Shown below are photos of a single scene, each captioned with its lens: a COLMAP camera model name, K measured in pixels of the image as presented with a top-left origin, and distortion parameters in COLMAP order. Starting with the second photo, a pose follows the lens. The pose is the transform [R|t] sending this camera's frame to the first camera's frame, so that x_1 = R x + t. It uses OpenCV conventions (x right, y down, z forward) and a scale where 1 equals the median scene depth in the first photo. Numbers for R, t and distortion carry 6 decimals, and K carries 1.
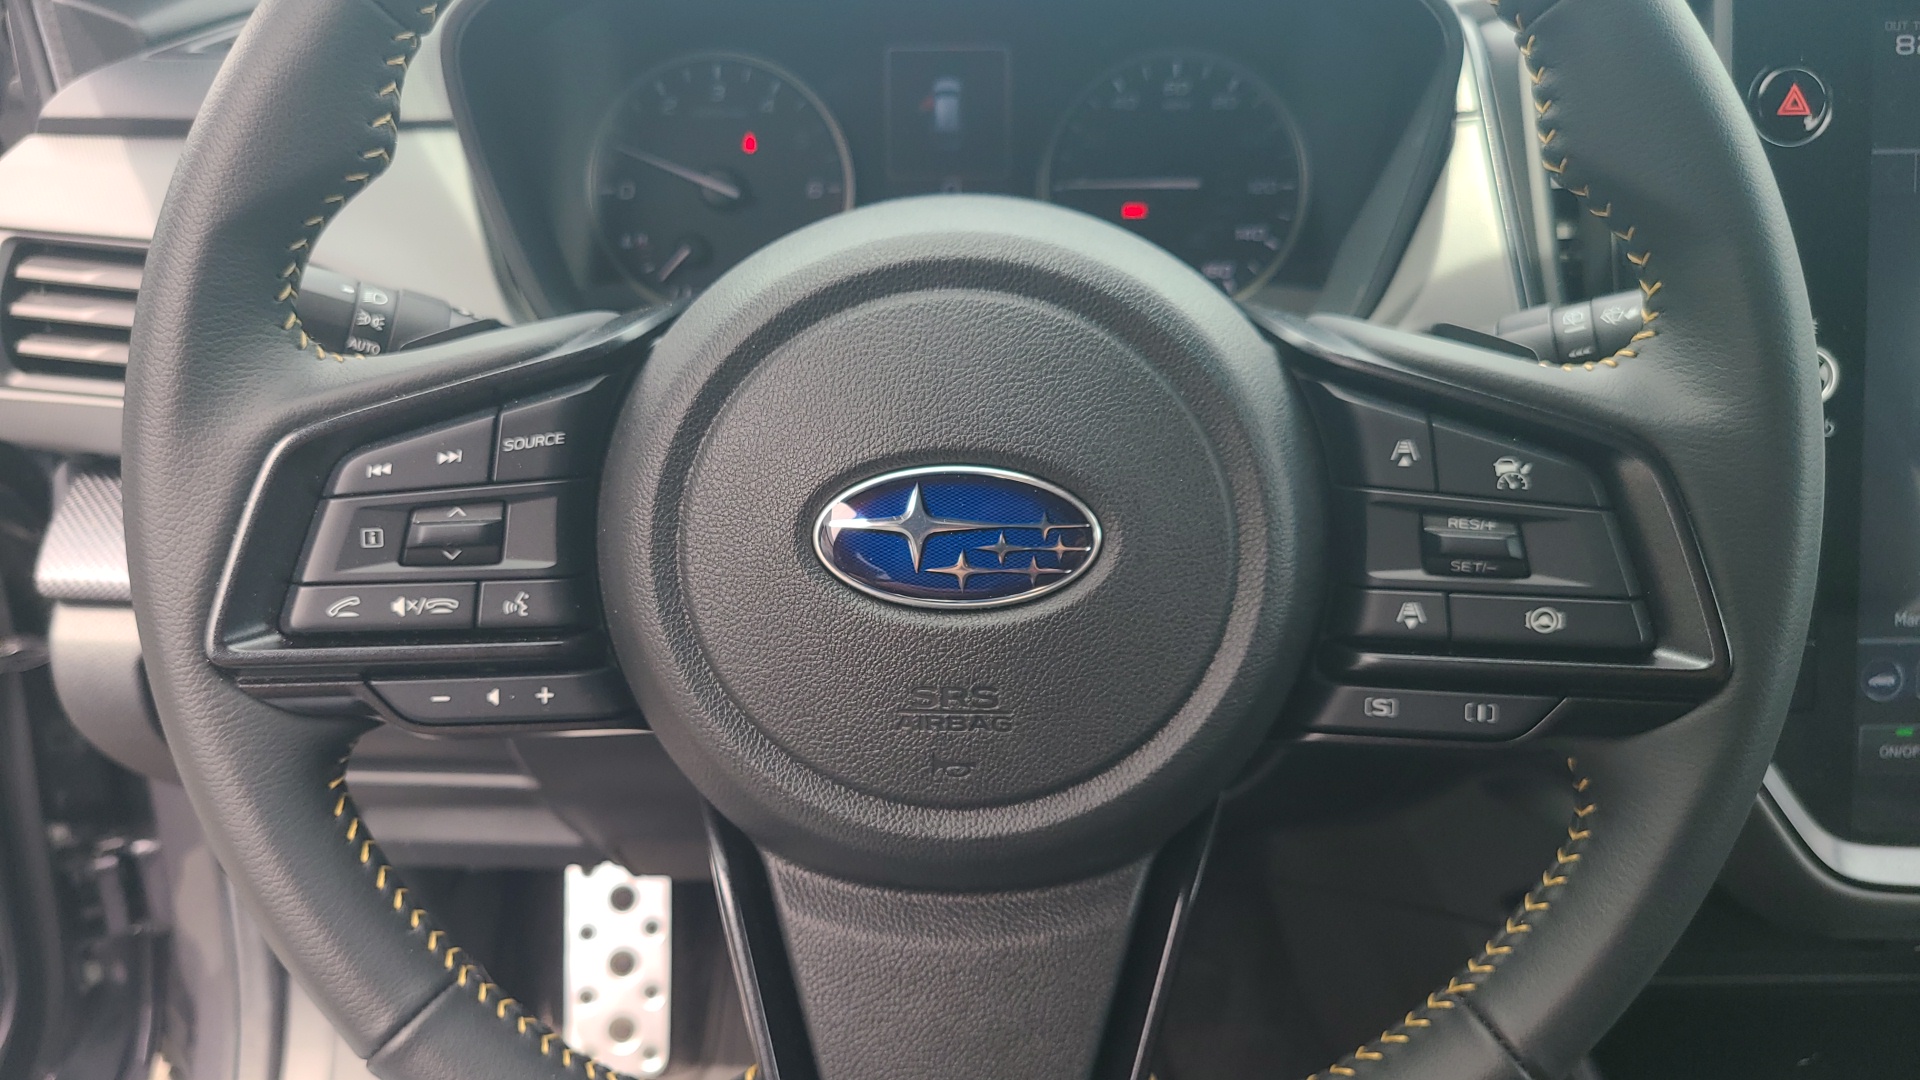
lens RADIAL K [[1442.8, 0, 951.7], [0, 1442.8, 544.6], [0, 0, 1]] dist [0.032728, -0.004927]
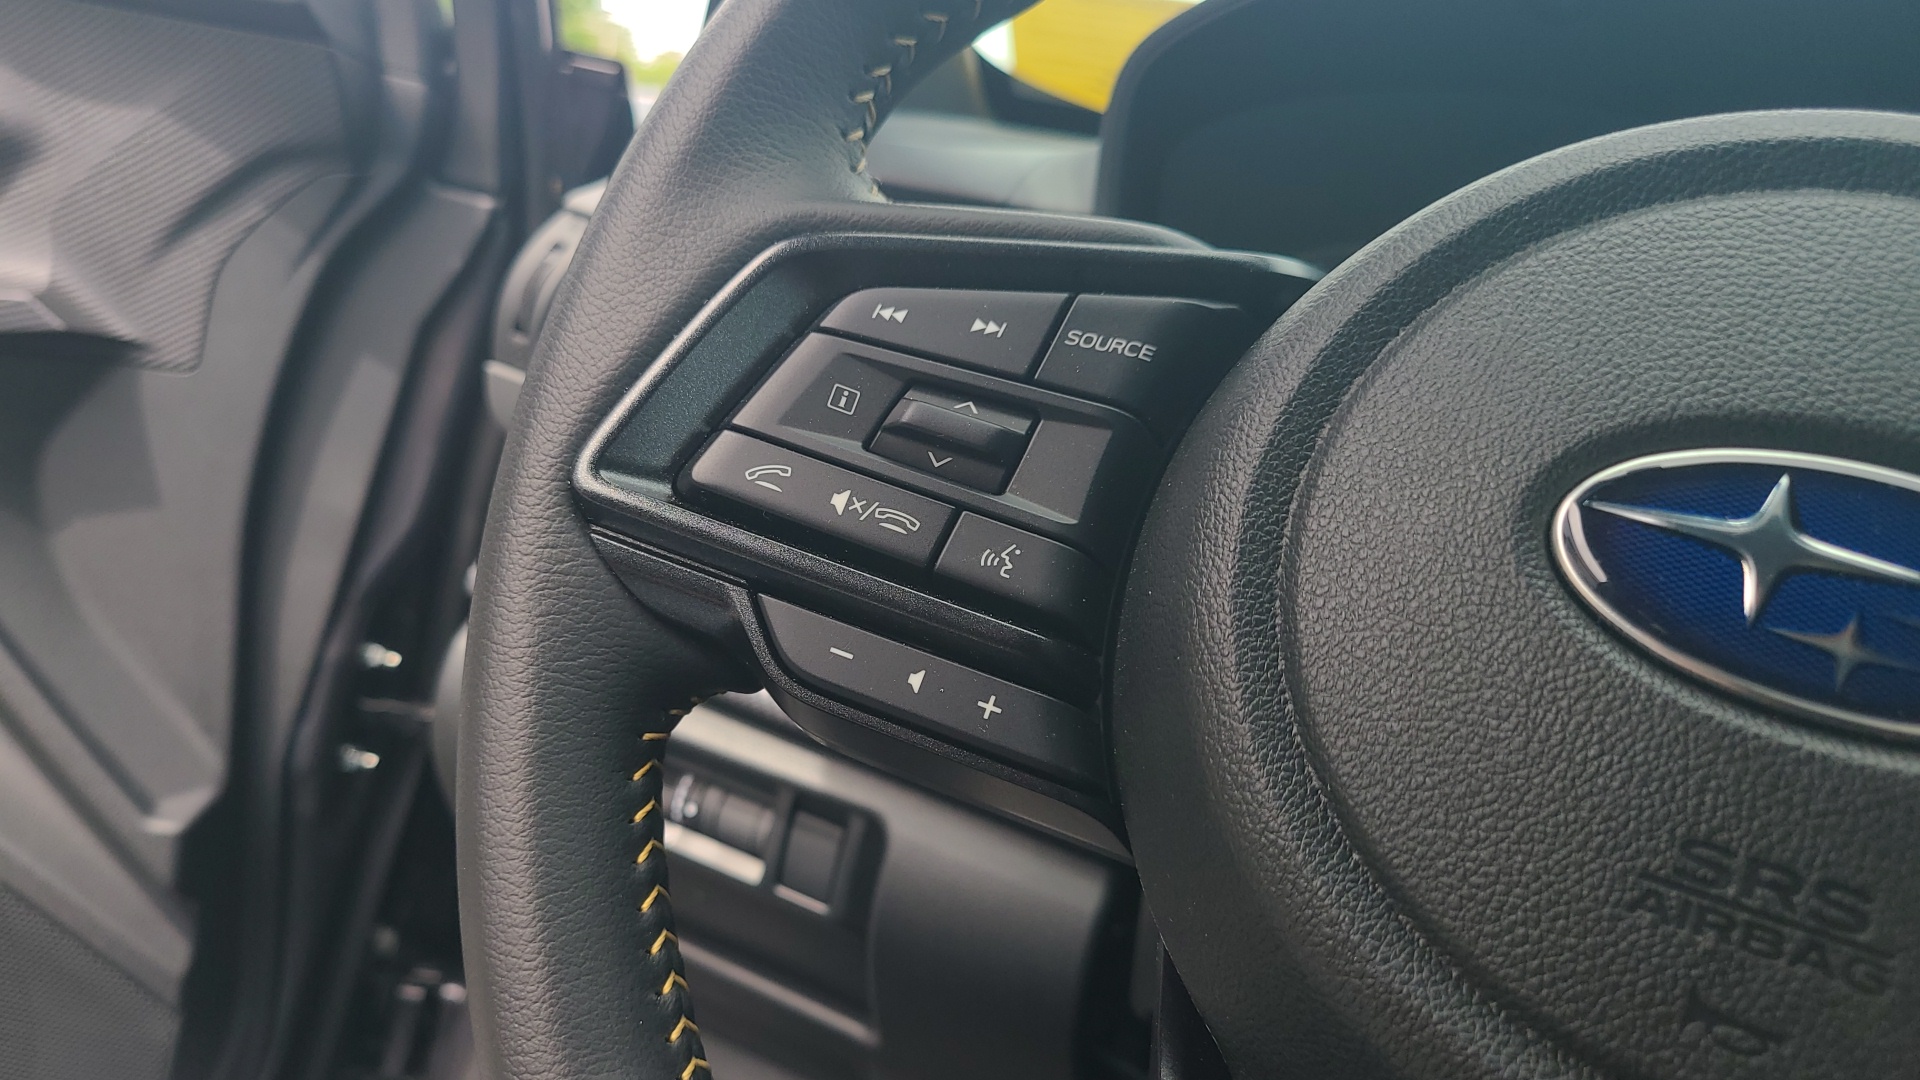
lens RADIAL K [[1504.8, 0, 960.0], [0, 1504.8, 540.0], [0, 0, 1]] dist [-0.002577, -0.004129]
pose [[0.901765, 0.265726, -0.340894, -0.097361], [-0.358726, 0.900082, -0.247322, 0.211673], [0.241113, 0.345314, 0.906986, 0.410386]]
